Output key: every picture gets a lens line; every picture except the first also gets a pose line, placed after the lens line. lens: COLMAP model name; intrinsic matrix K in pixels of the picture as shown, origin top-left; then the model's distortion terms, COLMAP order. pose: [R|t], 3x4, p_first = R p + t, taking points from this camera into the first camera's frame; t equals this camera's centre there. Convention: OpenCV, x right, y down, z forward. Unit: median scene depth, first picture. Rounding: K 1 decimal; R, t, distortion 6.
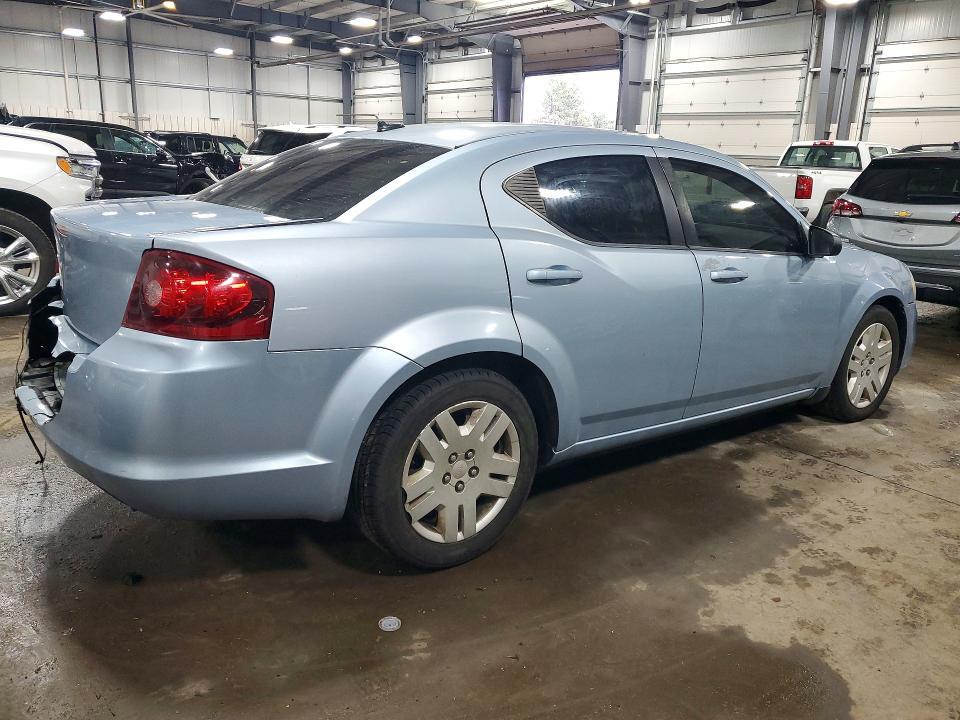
lens RADIAL K [[763.1, 0, 485.0], [0, 763.1, 367.5], [0, 0, 1]] dist [0.017682, 0.013173]
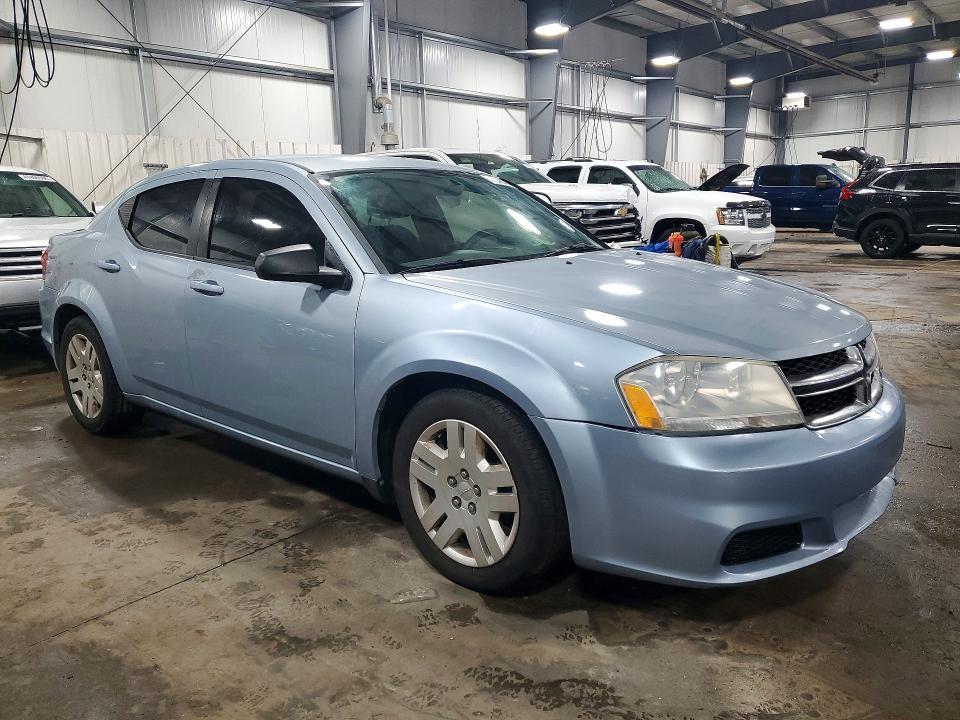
lens RADIAL K [[763.1, 0, 485.2], [0, 763.1, 355.1], [0, 0, 1]] dist [0.017682, 0.013173]
pose [[0.177281, 0.140489, -0.974081, 1.246868], [-0.227688, 0.968761, 0.098282, -0.197274], [0.957460, 0.204363, 0.203731, 1.030060]]
